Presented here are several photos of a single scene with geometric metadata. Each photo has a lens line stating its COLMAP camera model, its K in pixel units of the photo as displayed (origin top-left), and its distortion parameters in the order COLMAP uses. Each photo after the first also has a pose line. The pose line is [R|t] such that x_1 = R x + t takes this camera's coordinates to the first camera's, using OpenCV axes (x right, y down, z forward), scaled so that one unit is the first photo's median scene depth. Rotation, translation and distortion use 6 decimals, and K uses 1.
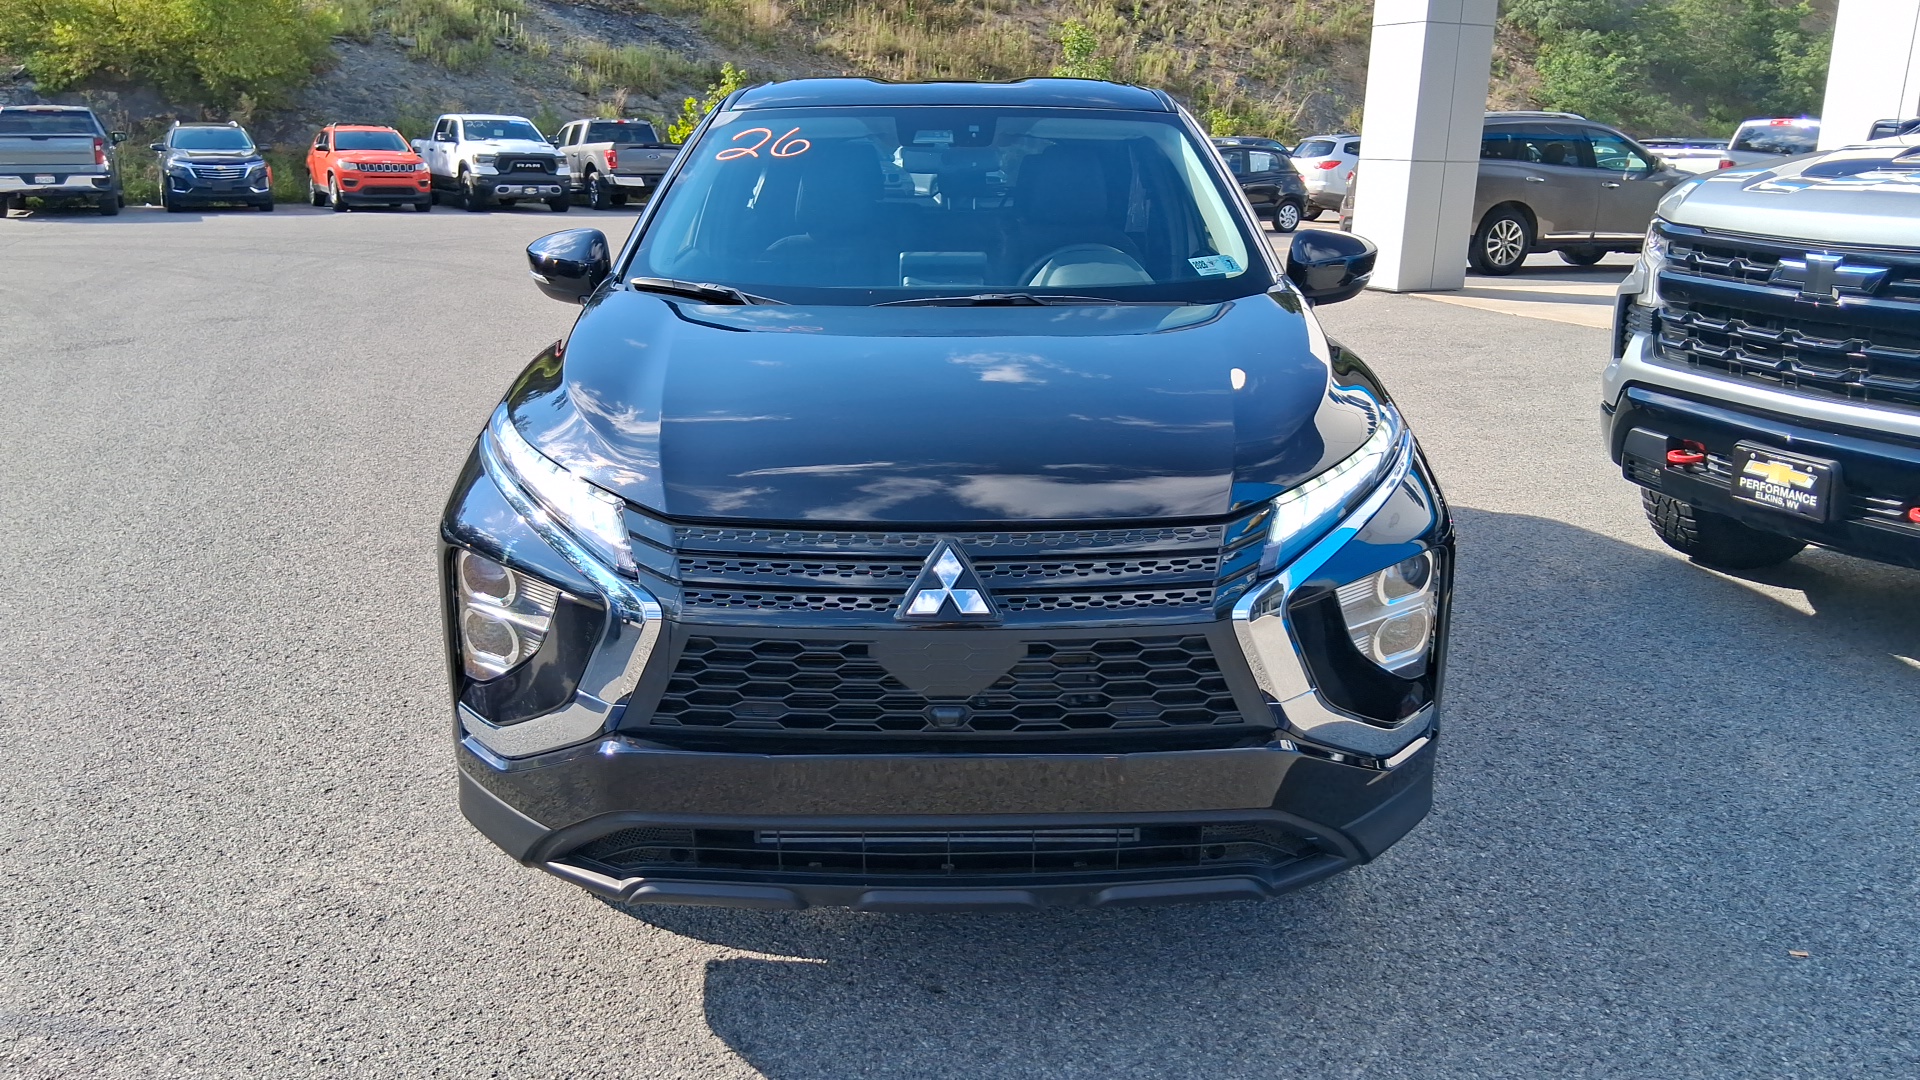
lens RADIAL K [[1480.6, 0, 958.9], [0, 1480.6, 545.2], [0, 0, 1]] dist [0.040946, -0.102251]
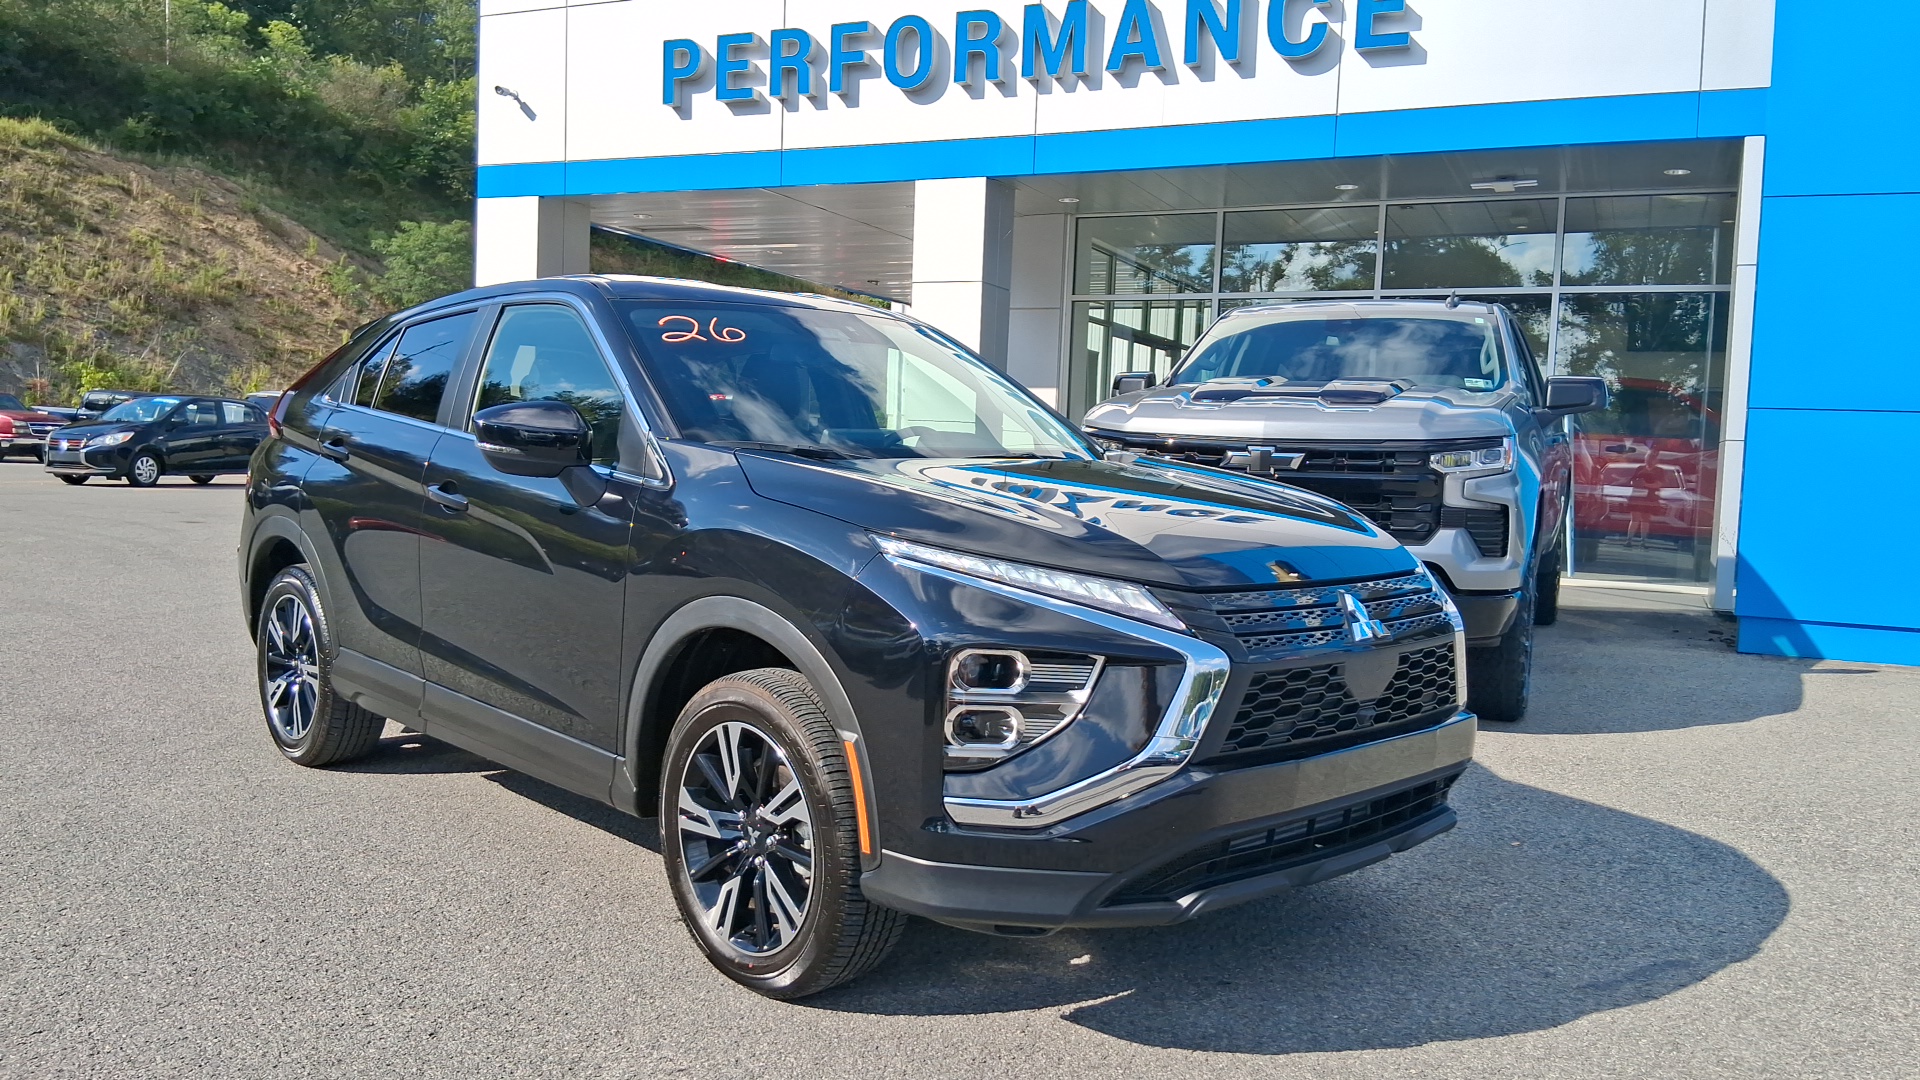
lens RADIAL K [[1480.6, 0, 951.2], [0, 1480.6, 539.6], [0, 0, 1]] dist [0.040946, -0.102251]
pose [[0.717037, -0.025374, 0.696573, -0.757142], [0.151906, 0.981006, -0.120633, 0.038038], [-0.680281, 0.192312, 0.707272, 0.151557]]
